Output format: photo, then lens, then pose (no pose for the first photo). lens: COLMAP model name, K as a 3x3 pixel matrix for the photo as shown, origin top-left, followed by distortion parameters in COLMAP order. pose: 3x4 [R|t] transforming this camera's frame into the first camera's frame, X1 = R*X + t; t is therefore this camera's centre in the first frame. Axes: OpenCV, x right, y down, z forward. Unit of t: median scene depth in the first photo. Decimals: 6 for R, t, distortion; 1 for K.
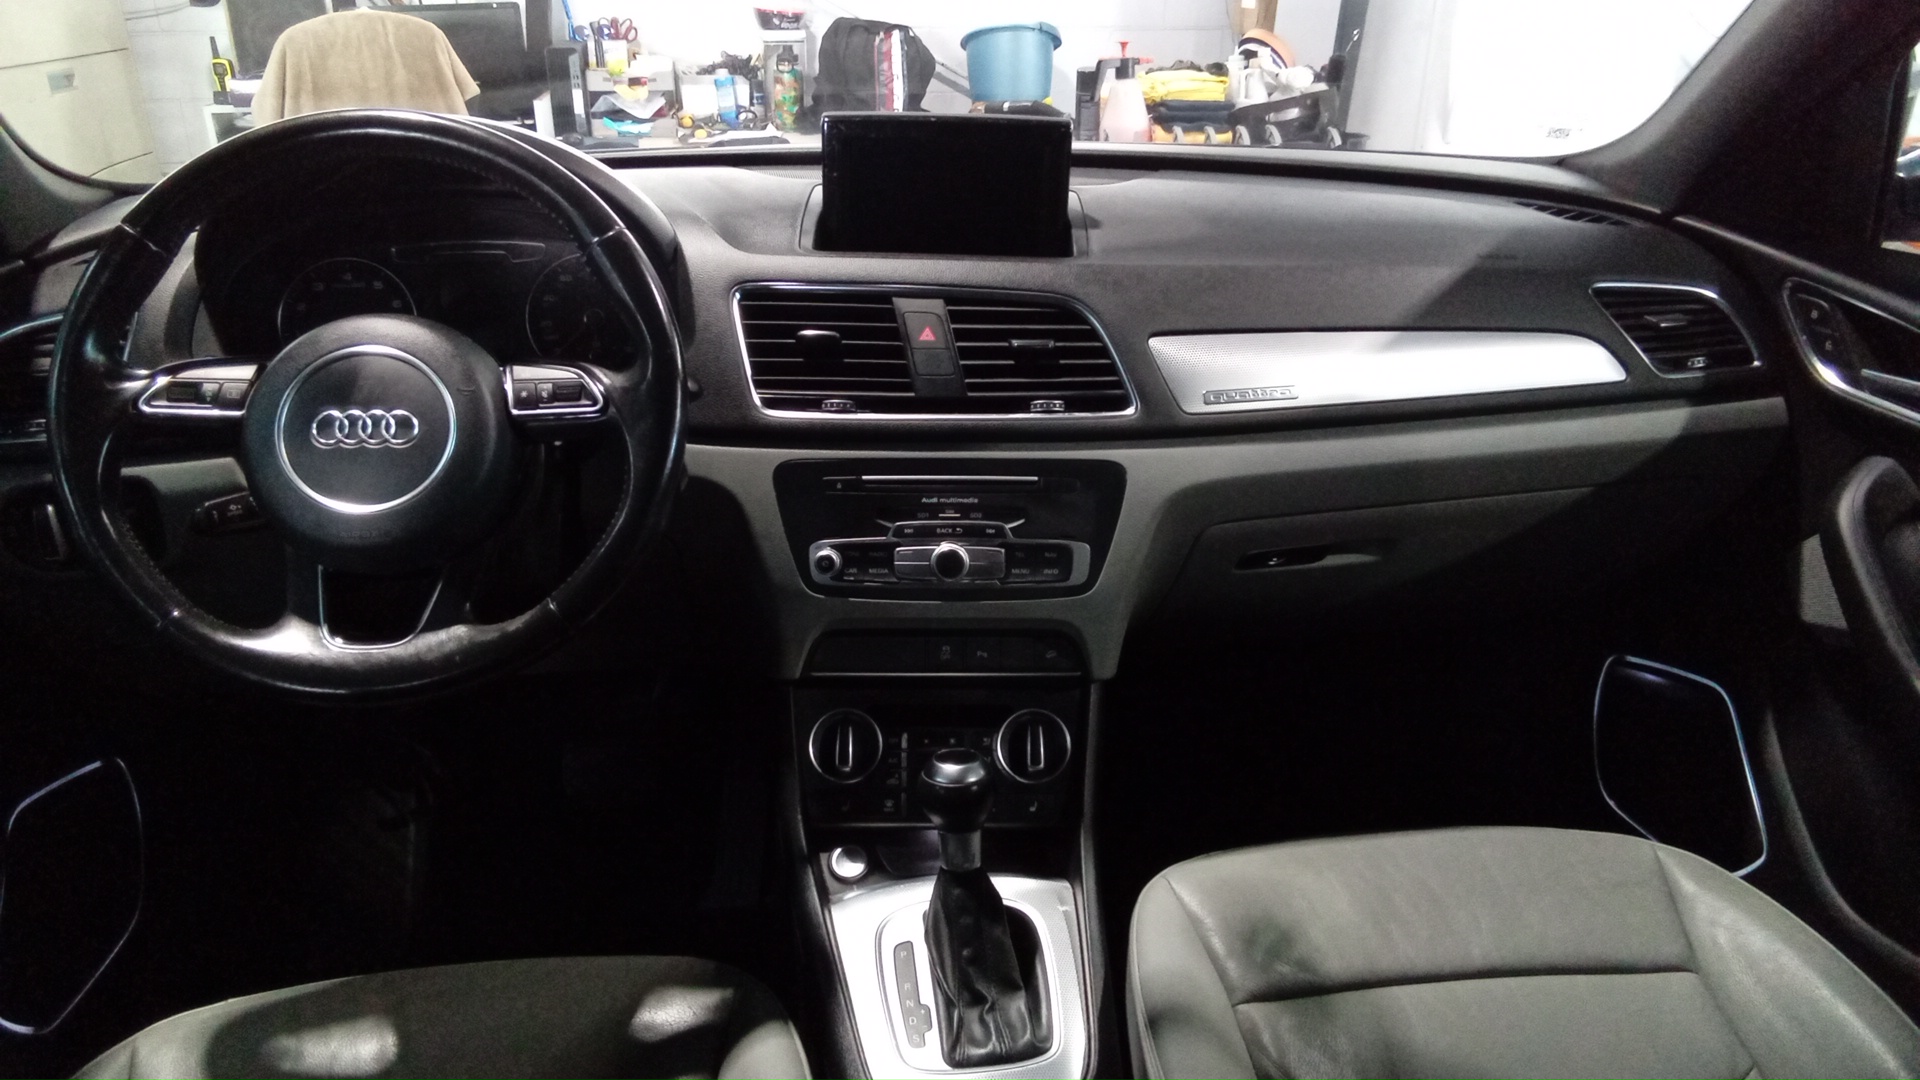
lens RADIAL K [[1313.1, 0, 954.1], [0, 1313.1, 525.8], [0, 0, 1]] dist [0.044096, -0.058148]
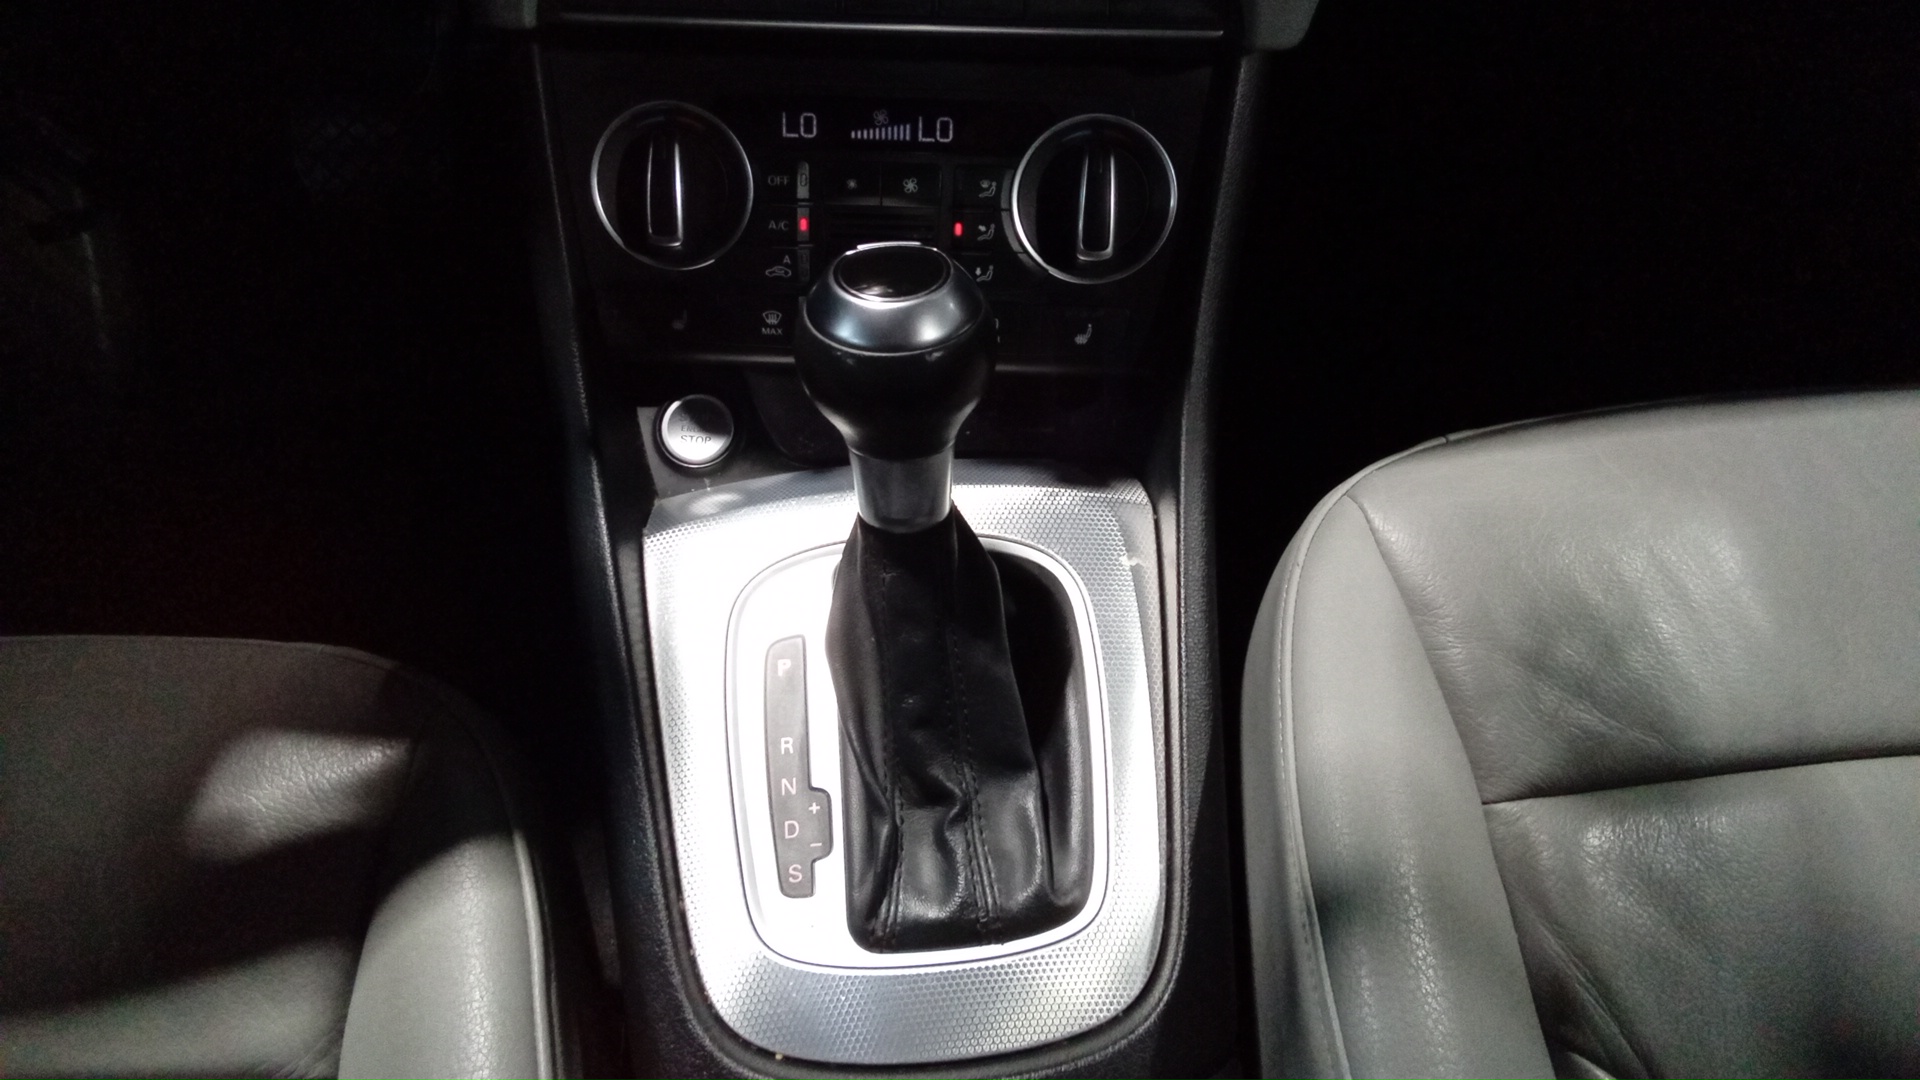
lens RADIAL K [[1313.1, 0, 957.6], [0, 1313.1, 530.7], [0, 0, 1]] dist [0.044096, -0.058148]
pose [[0.998981, 0.037155, -0.025633, 0.031568], [-0.019832, 0.871394, 0.490183, 0.049705], [0.040549, -0.489175, 0.871243, 0.586644]]
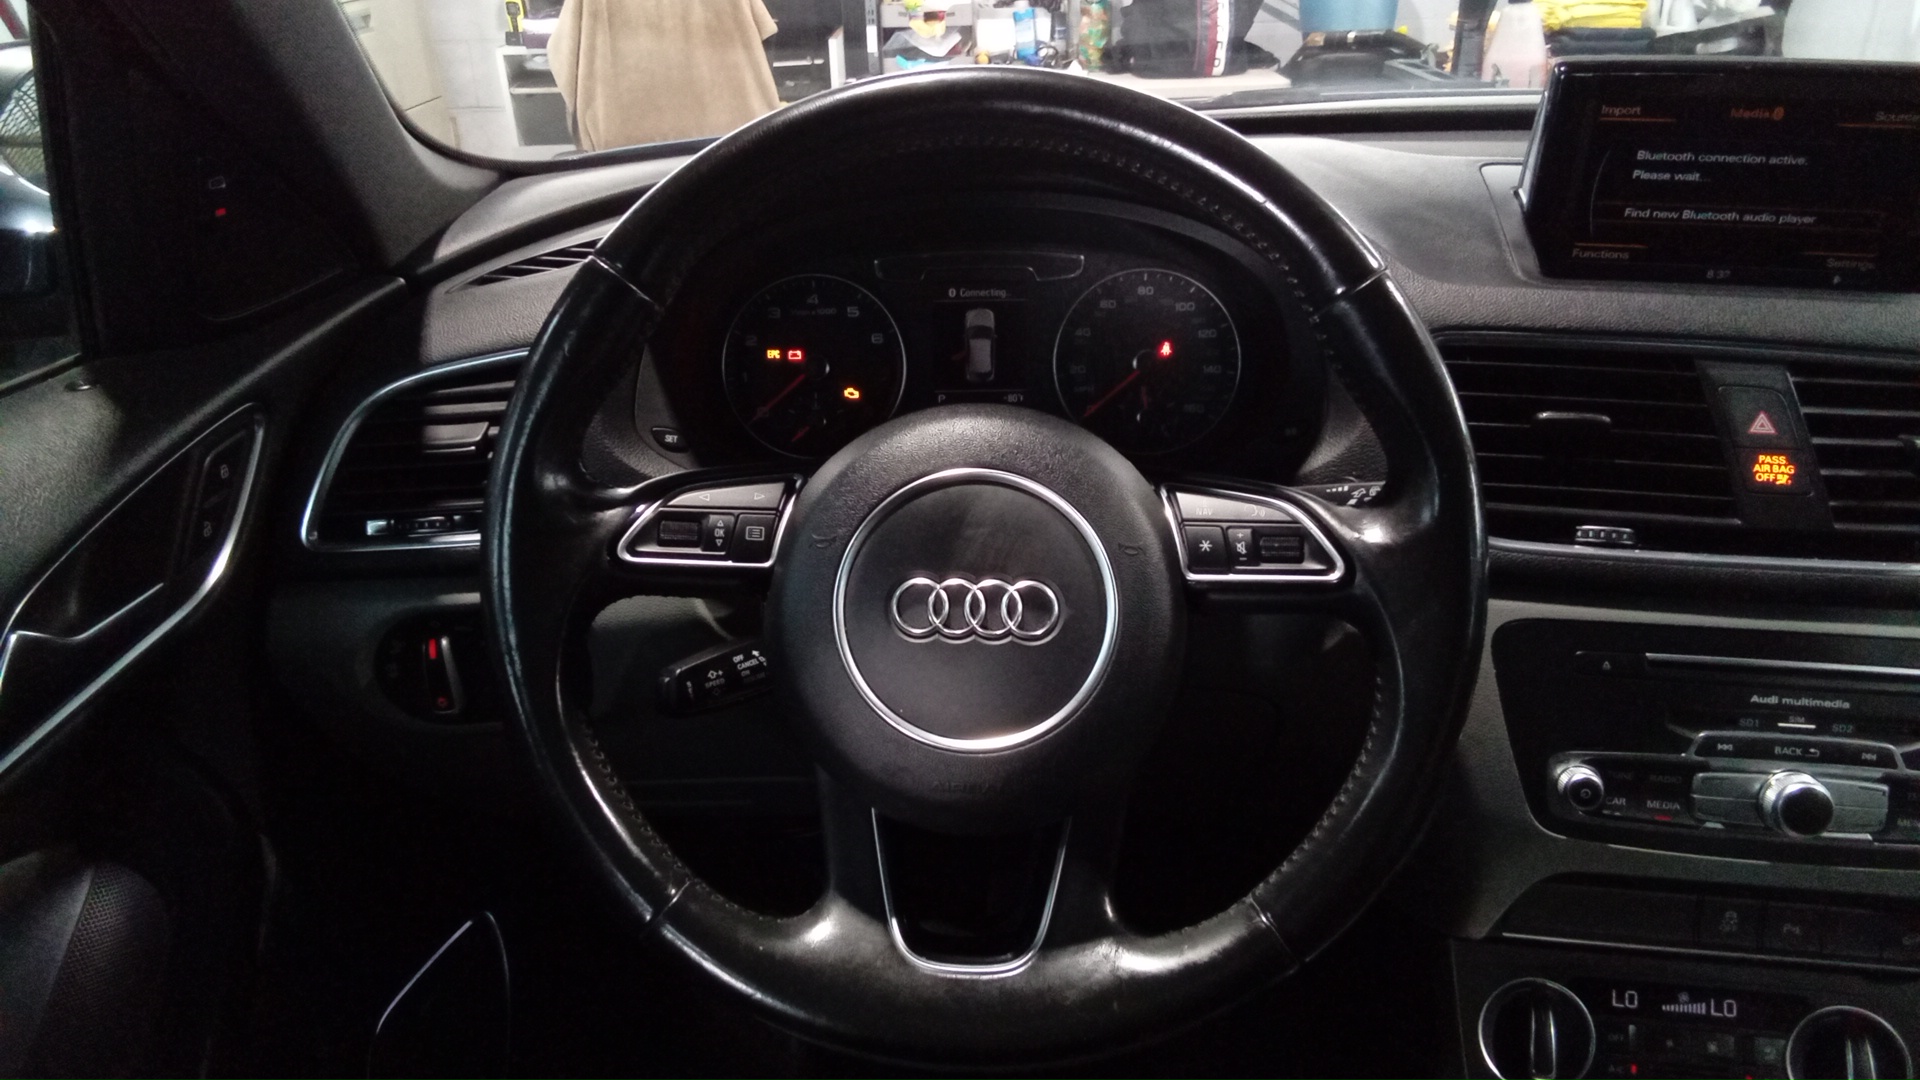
lens RADIAL K [[1313.1, 0, 952.8], [0, 1313.1, 528.5], [0, 0, 1]] dist [0.044096, -0.058148]
pose [[0.987522, 0.045784, -0.150678, -0.296831], [-0.038571, 0.997982, 0.050445, -0.113359], [0.152683, -0.044004, 0.987295, 0.331474]]
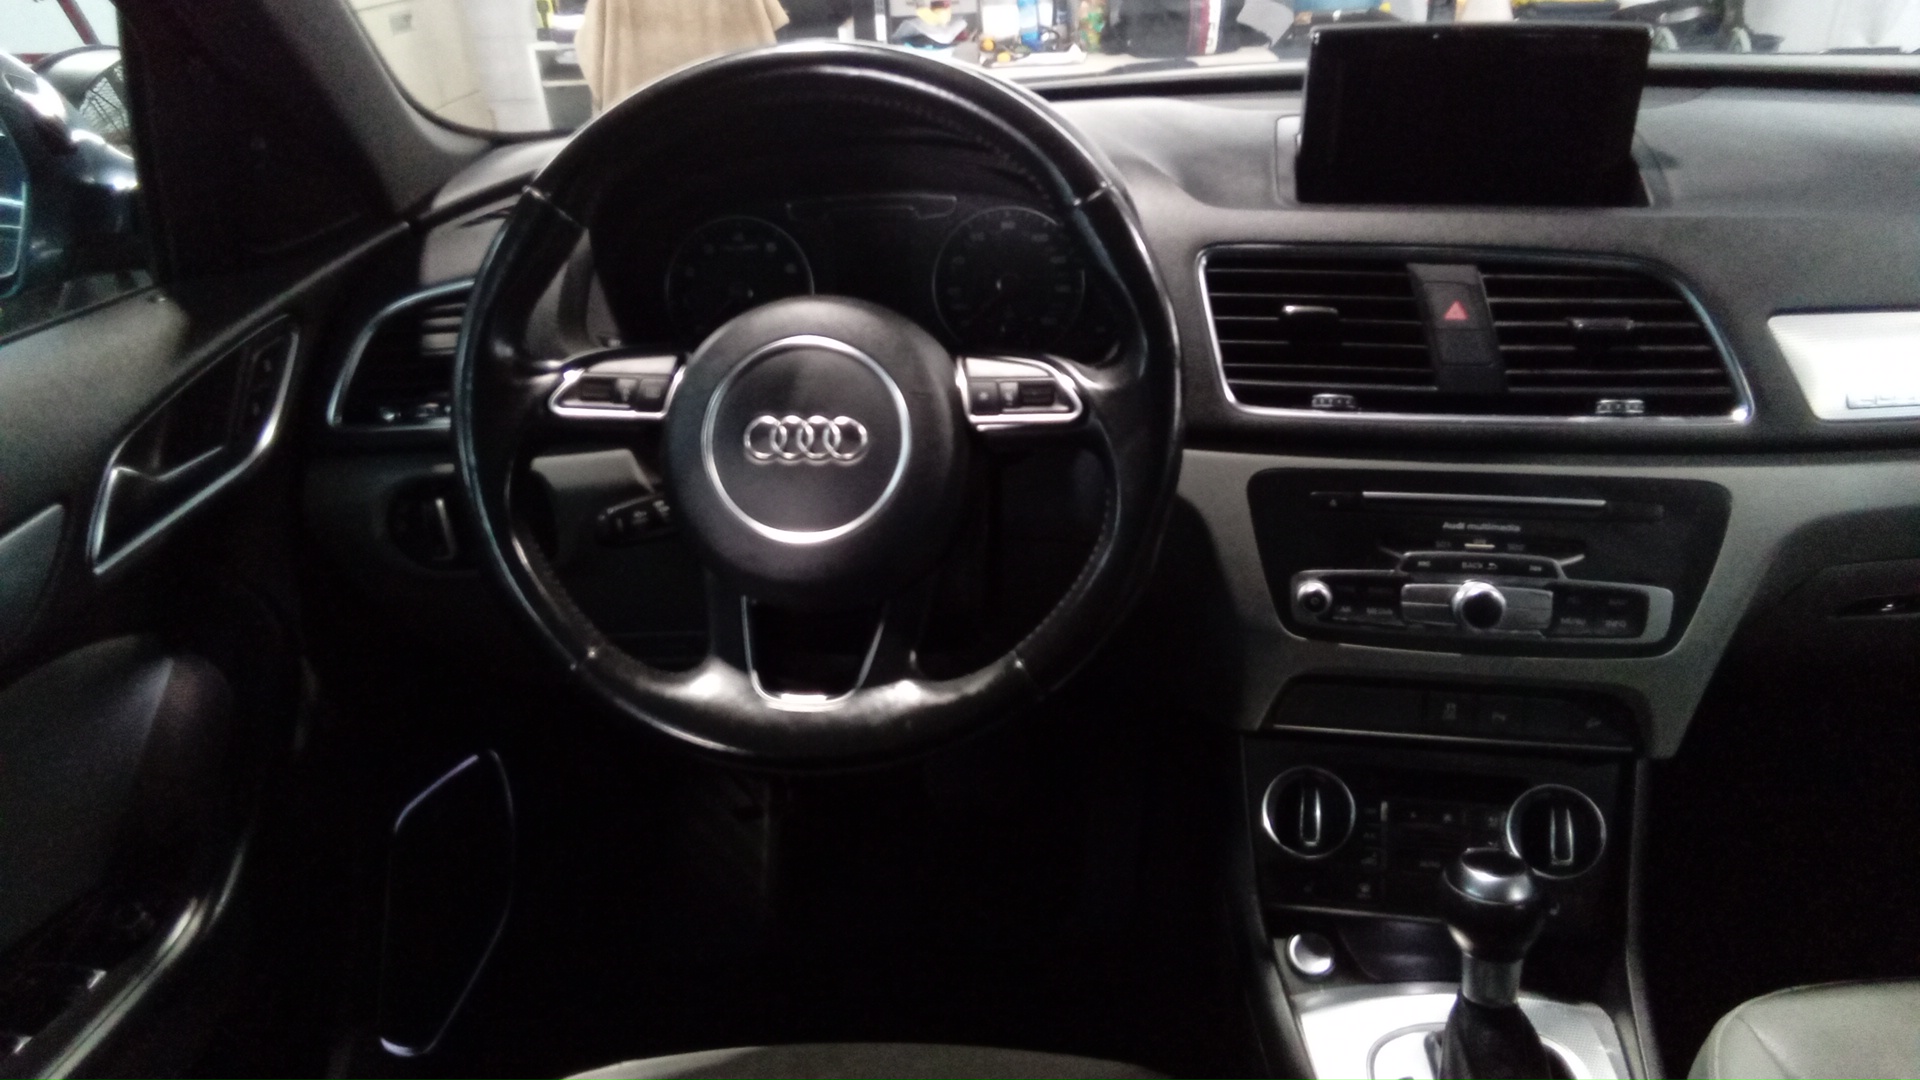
lens RADIAL K [[1313.1, 0, 956.5], [0, 1313.1, 523.6], [0, 0, 1]] dist [0.044096, -0.058148]
pose [[0.982307, 0.036070, -0.183772, -0.161987], [-0.026133, 0.998077, 0.056215, -0.056118], [0.185446, -0.050418, 0.981360, 0.170868]]
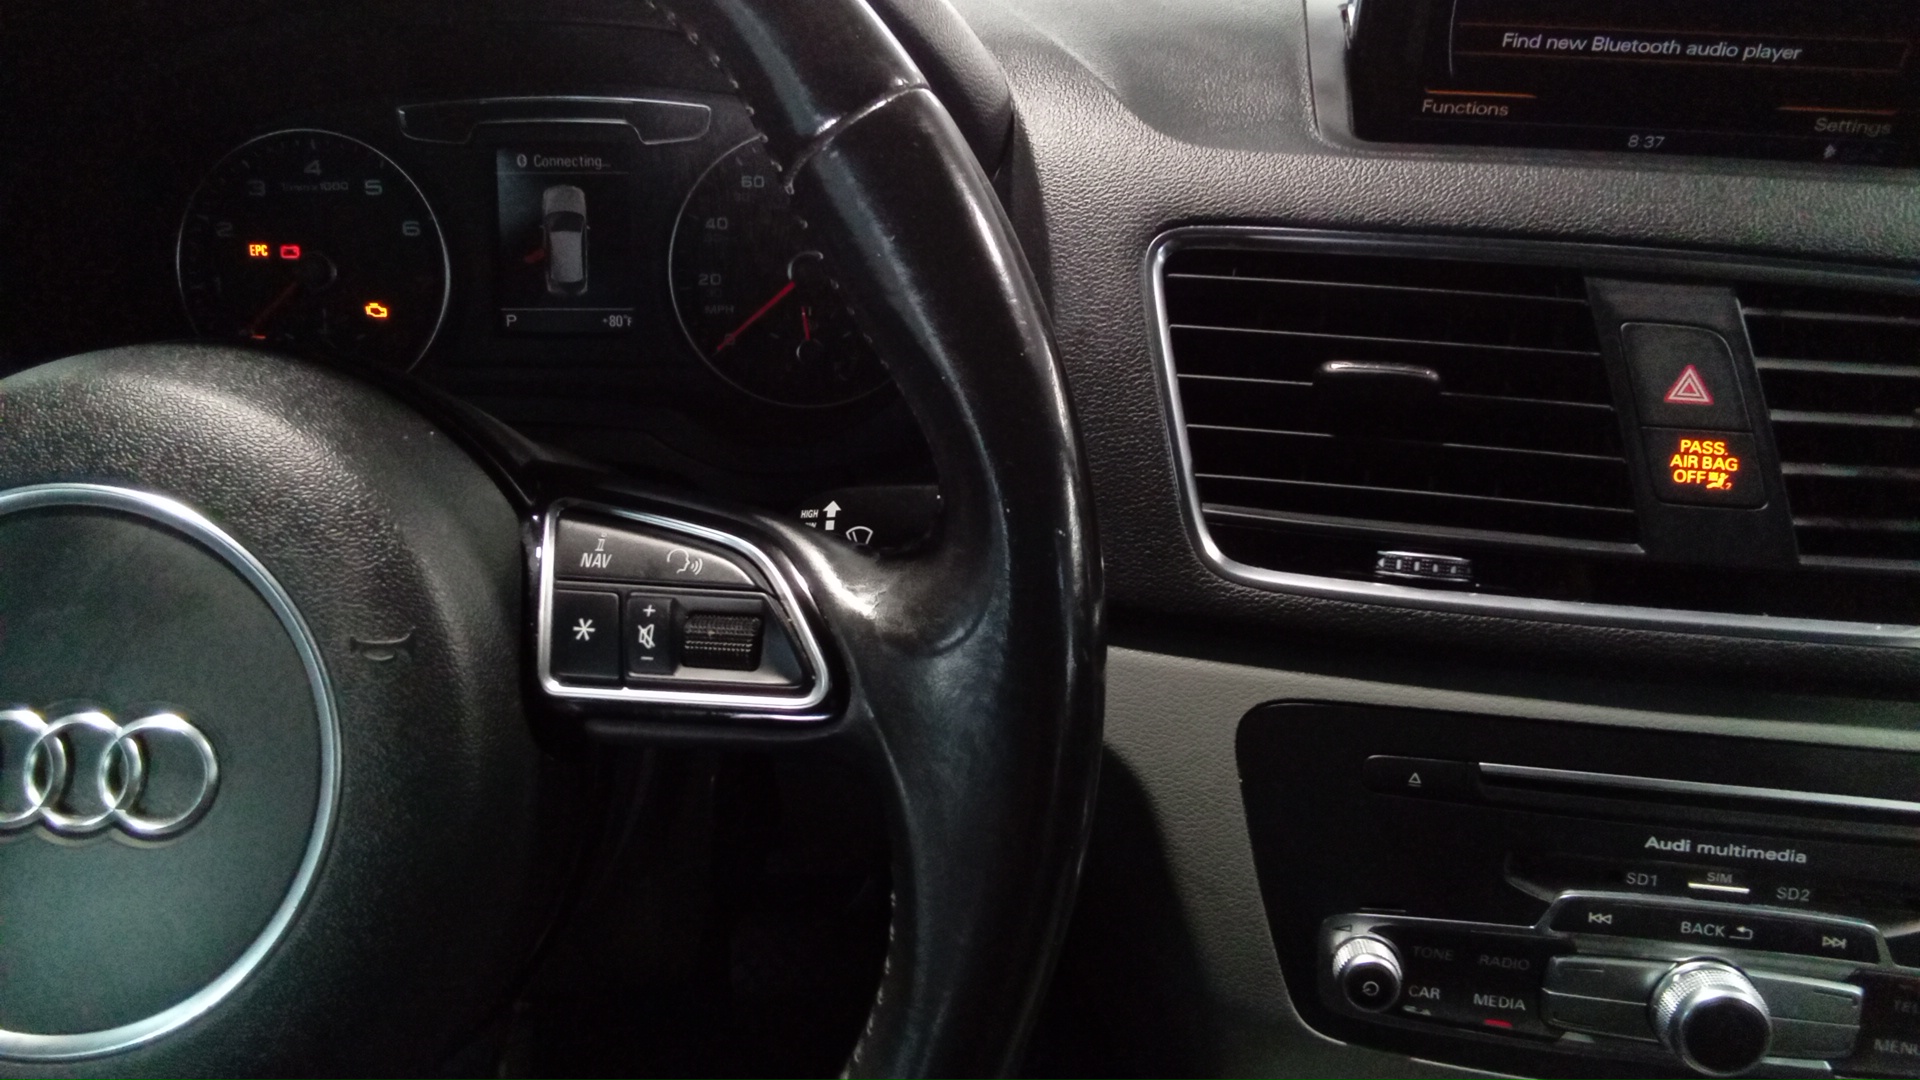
lens RADIAL K [[1313.1, 0, 953.0], [0, 1313.1, 530.8], [0, 0, 1]] dist [0.044096, -0.058148]
pose [[0.987711, 0.066704, -0.141344, -0.167807], [-0.049740, 0.991487, 0.120330, -0.139632], [0.148167, -0.111820, 0.982620, 0.601806]]
